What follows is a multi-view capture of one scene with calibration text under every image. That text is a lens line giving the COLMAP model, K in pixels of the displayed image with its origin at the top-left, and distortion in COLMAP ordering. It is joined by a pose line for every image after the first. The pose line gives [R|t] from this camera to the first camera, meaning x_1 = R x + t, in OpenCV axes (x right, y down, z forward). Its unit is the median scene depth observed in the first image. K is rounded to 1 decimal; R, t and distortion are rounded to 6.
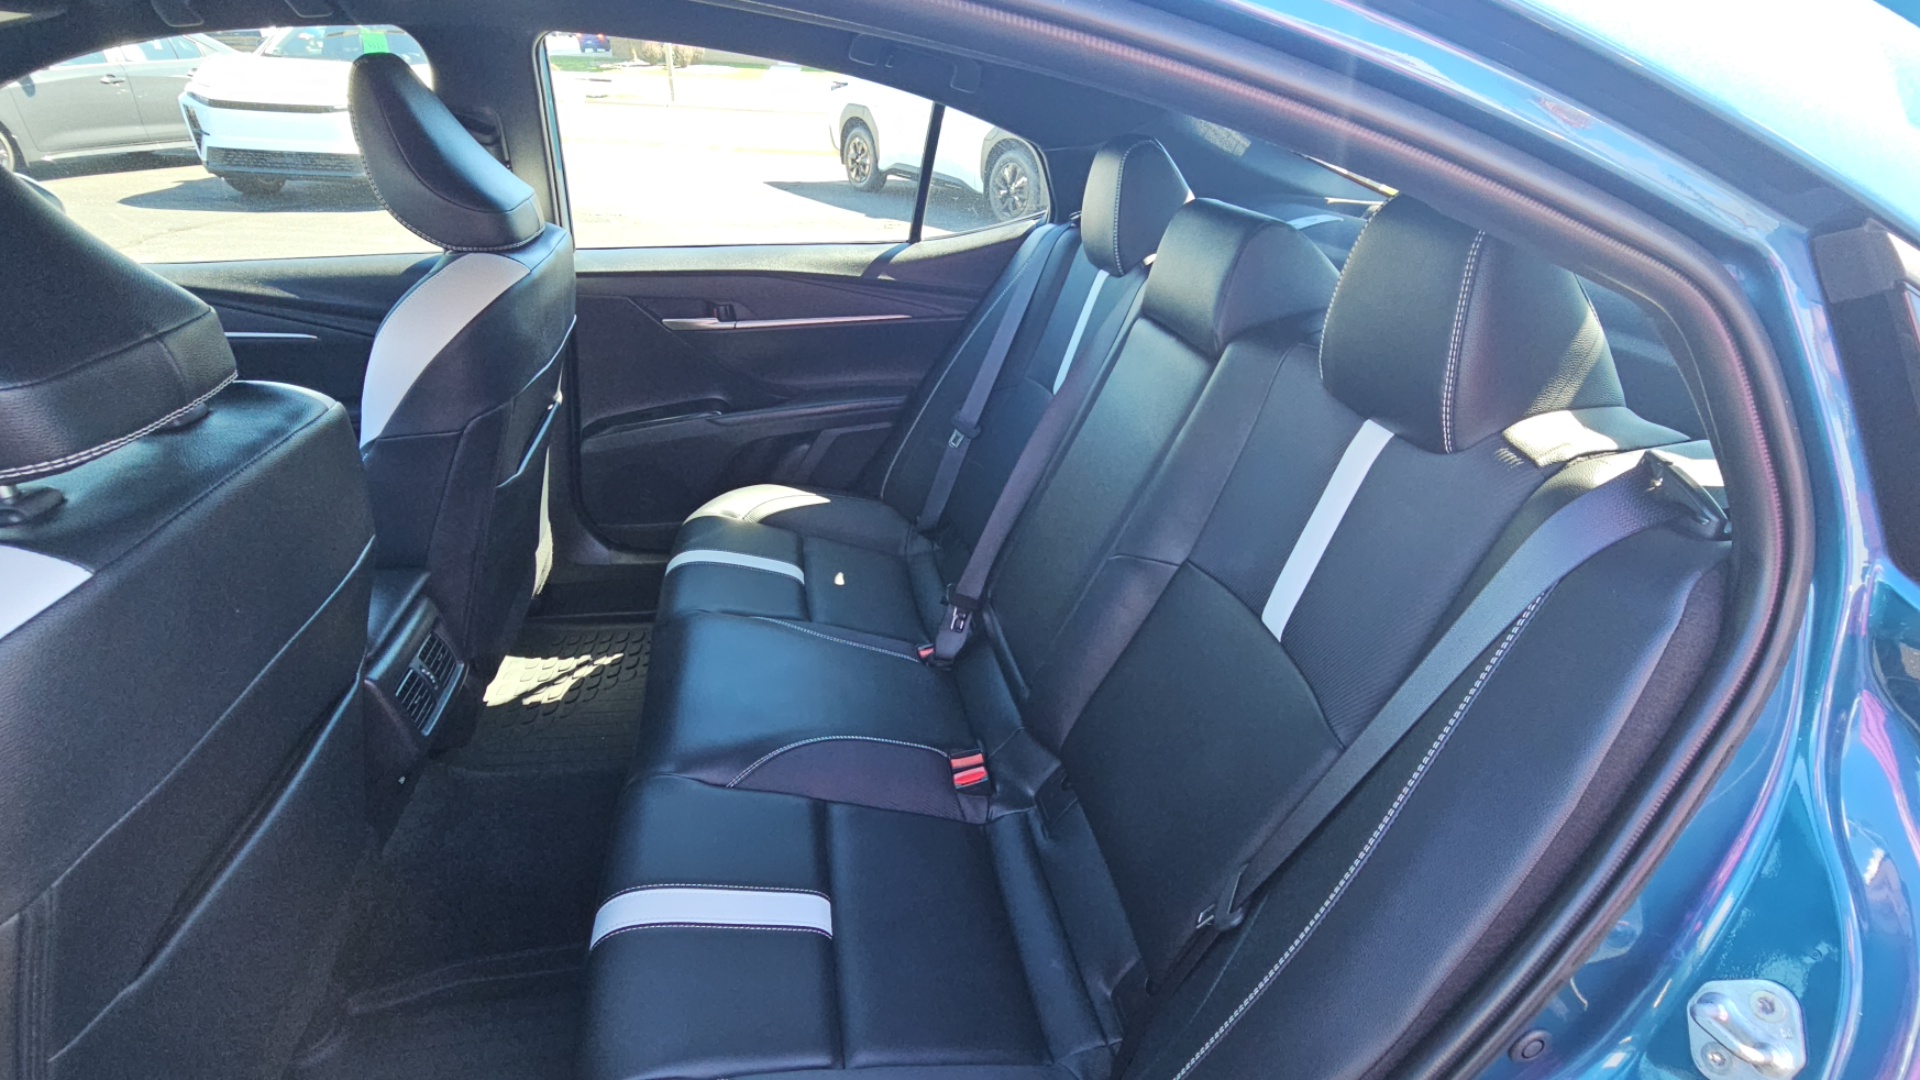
lens RADIAL K [[864.5, 0, 983.0], [0, 864.5, 538.2], [0, 0, 1]] dist [0.012368, -0.009132]
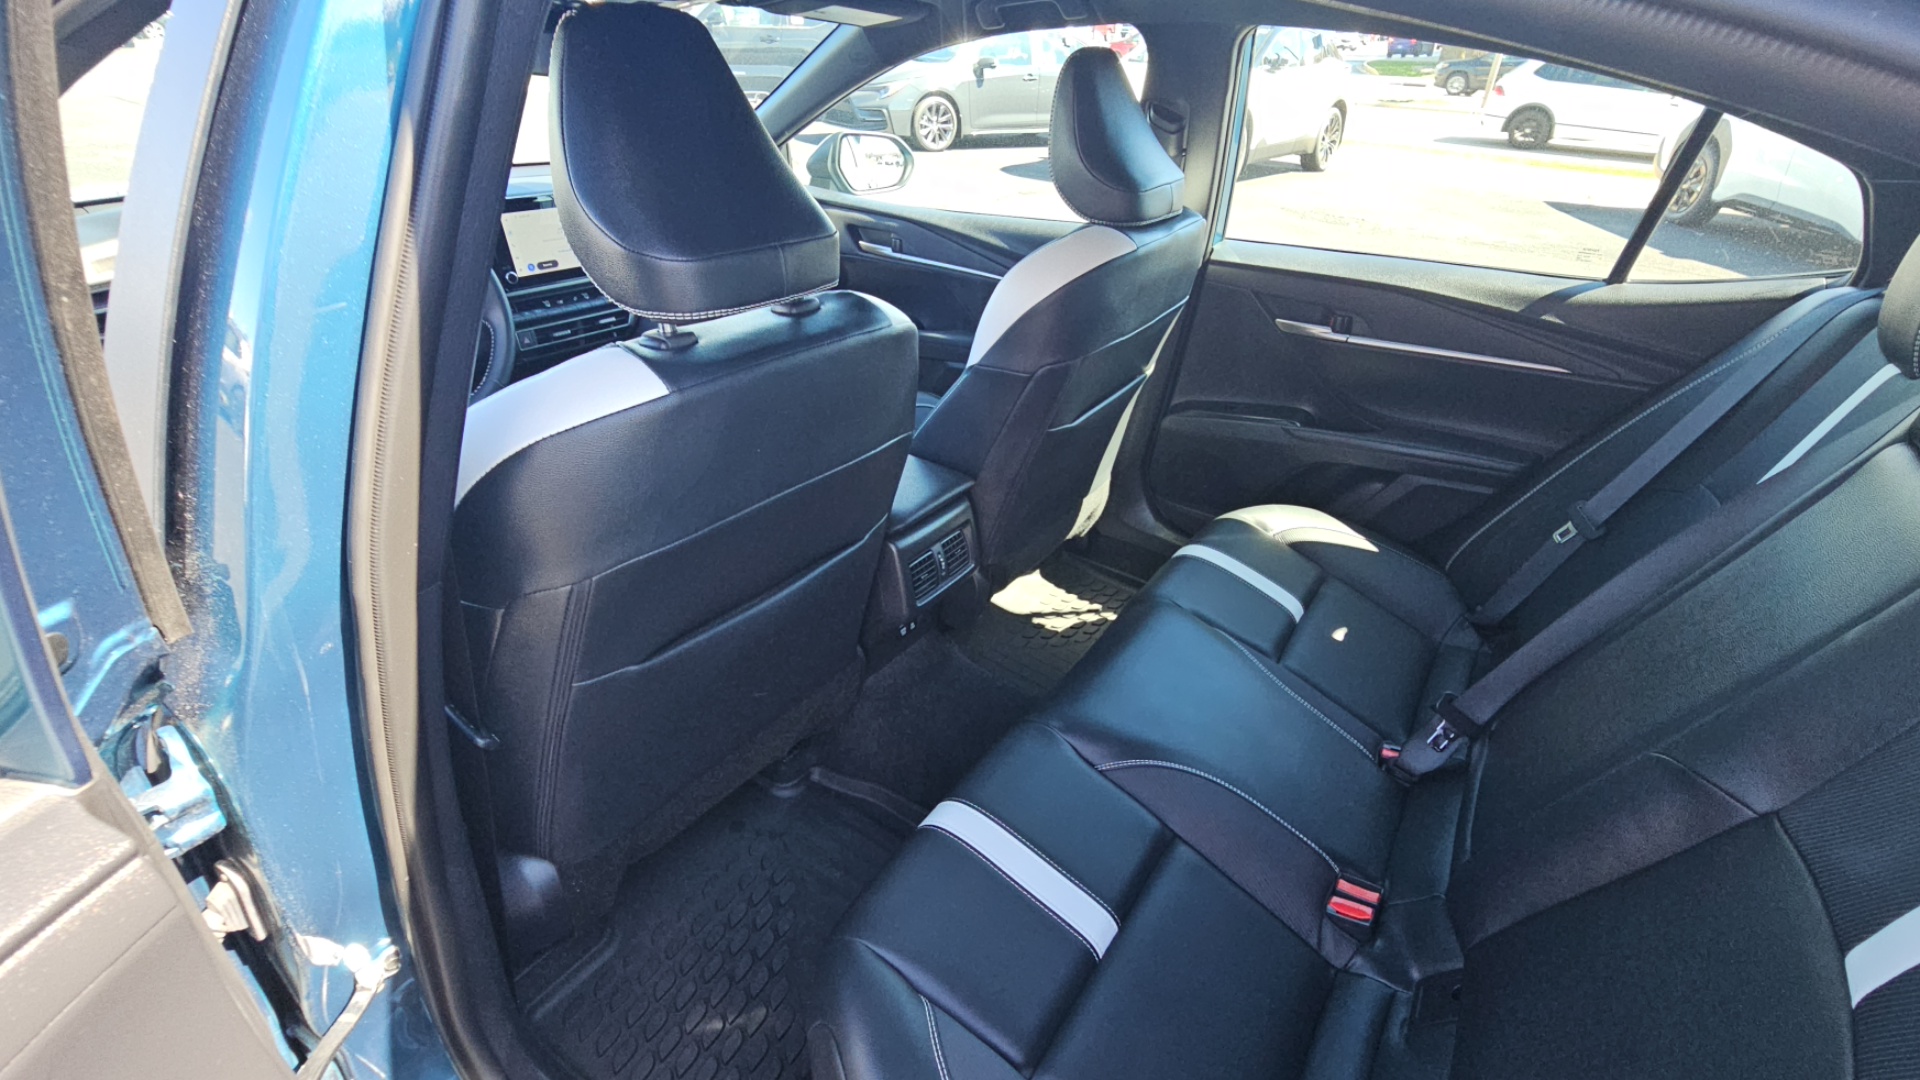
lens RADIAL K [[863.8, 0, 971.9], [0, 863.8, 535.0], [0, 0, 1]] dist [0.008869, -0.004664]
pose [[0.701935, 0.337915, -0.626977, 0.087375], [-0.342601, 0.931949, 0.118721, -0.022145], [0.624429, 0.131468, 0.769938, 0.060020]]
